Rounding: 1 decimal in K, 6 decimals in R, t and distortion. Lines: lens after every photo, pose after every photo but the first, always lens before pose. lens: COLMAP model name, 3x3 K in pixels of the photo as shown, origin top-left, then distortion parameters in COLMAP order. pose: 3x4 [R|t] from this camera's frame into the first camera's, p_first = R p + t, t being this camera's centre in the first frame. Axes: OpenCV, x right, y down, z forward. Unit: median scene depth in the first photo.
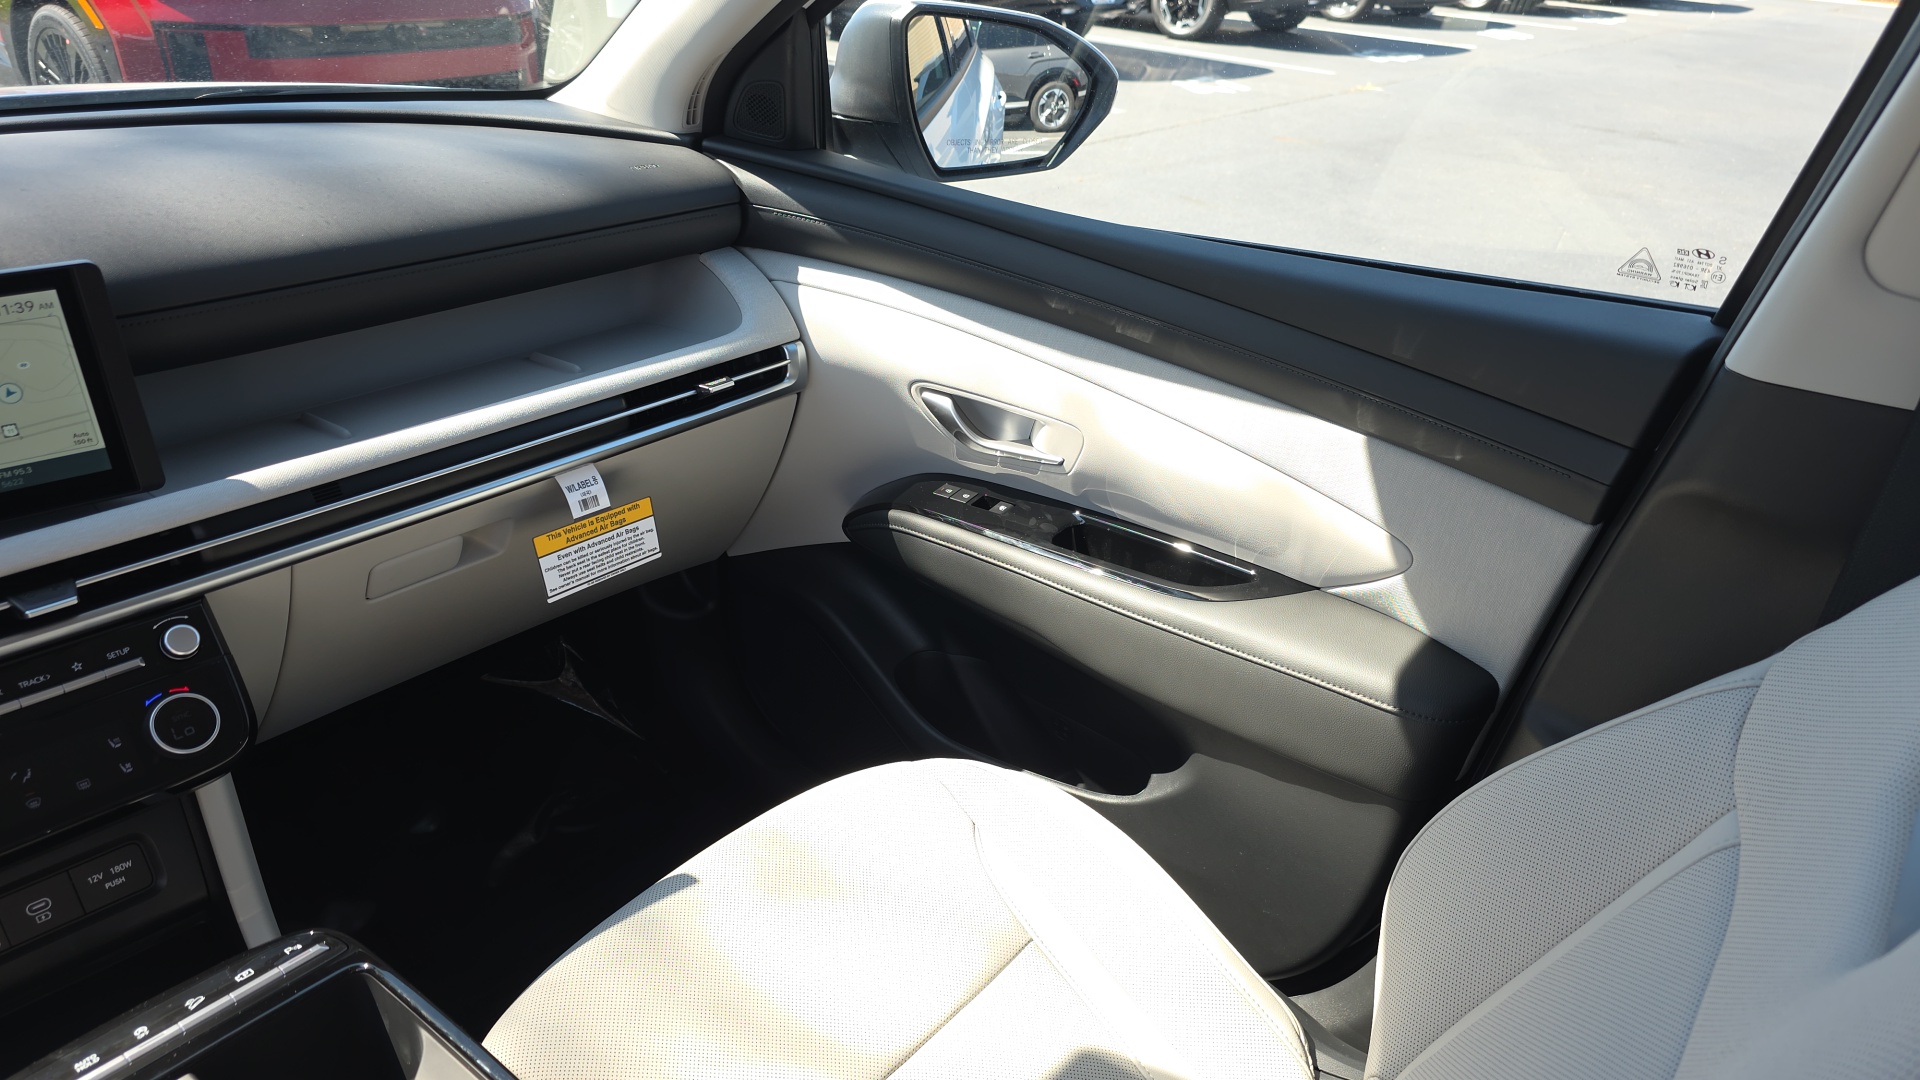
lens RADIAL K [[1287.9, 0, 984.2], [0, 1287.9, 549.4], [0, 0, 1]] dist [0.062470, -0.061717]
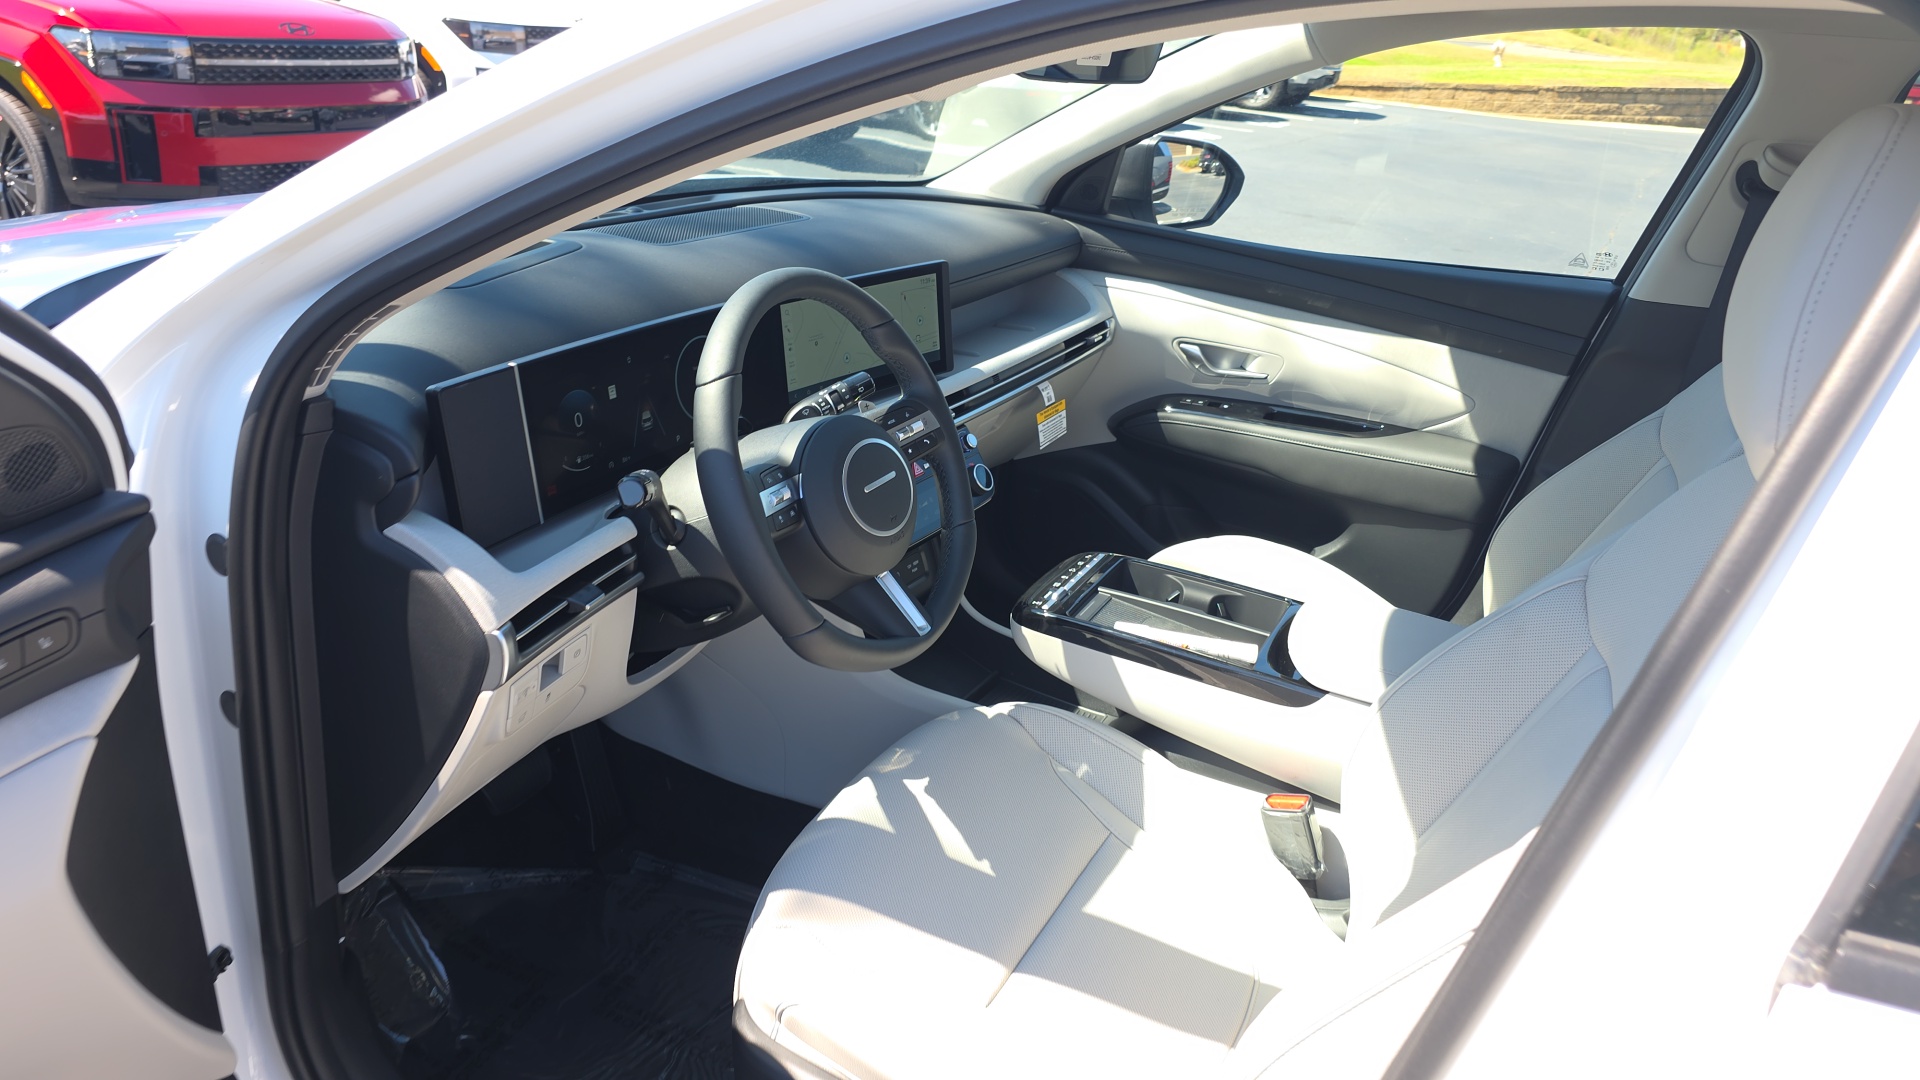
lens RADIAL K [[1287.9, 0, 937.8], [0, 1287.9, 523.1], [0, 0, 1]] dist [0.062470, -0.061717]
pose [[0.981377, -0.039594, 0.187967, -0.842444], [0.054168, 0.995857, -0.073040, 0.278375], [-0.184296, 0.081862, 0.979456, -0.797777]]
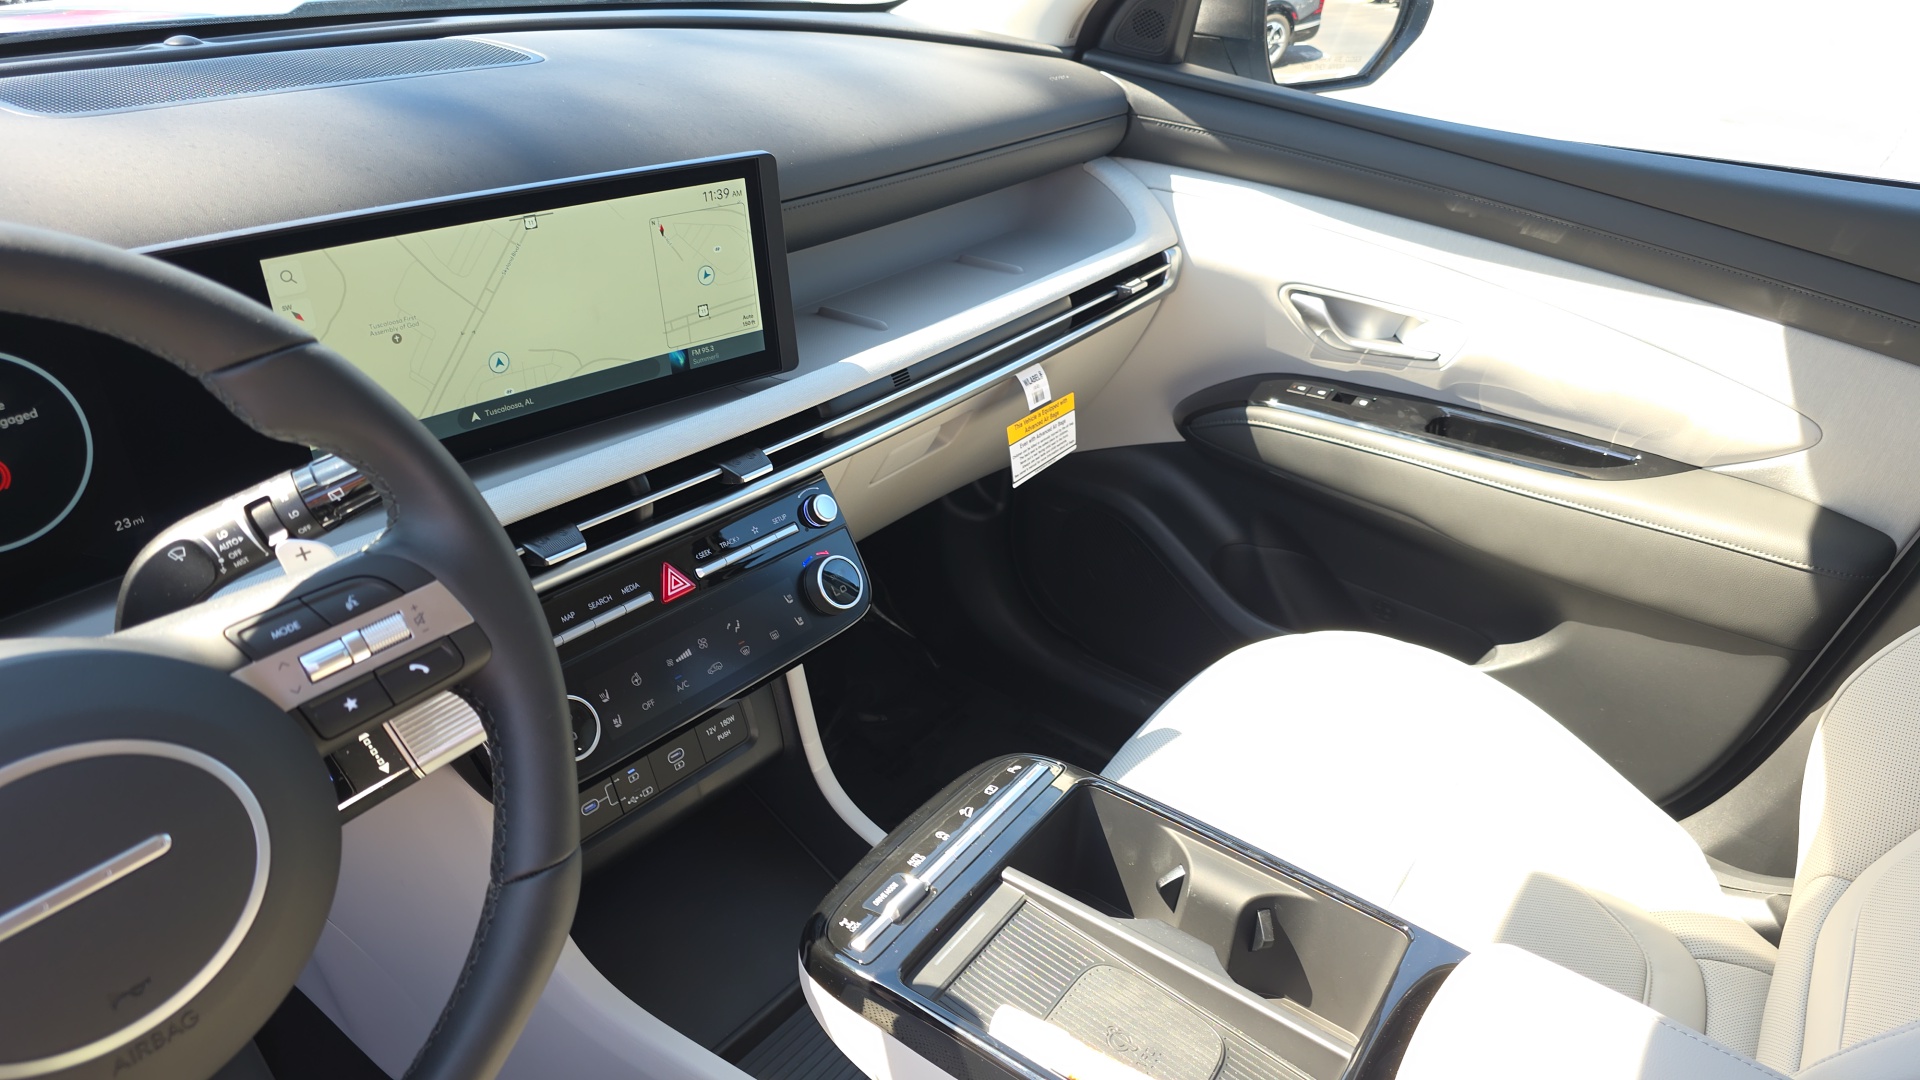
lens RADIAL K [[1287.9, 0, 984.6], [0, 1287.9, 559.9], [0, 0, 1]] dist [0.062470, -0.061717]
pose [[0.996683, -0.013054, 0.080326, -0.449978], [0.008961, 0.998653, 0.051104, 0.046861], [-0.080885, -0.050214, 0.995458, -0.070877]]
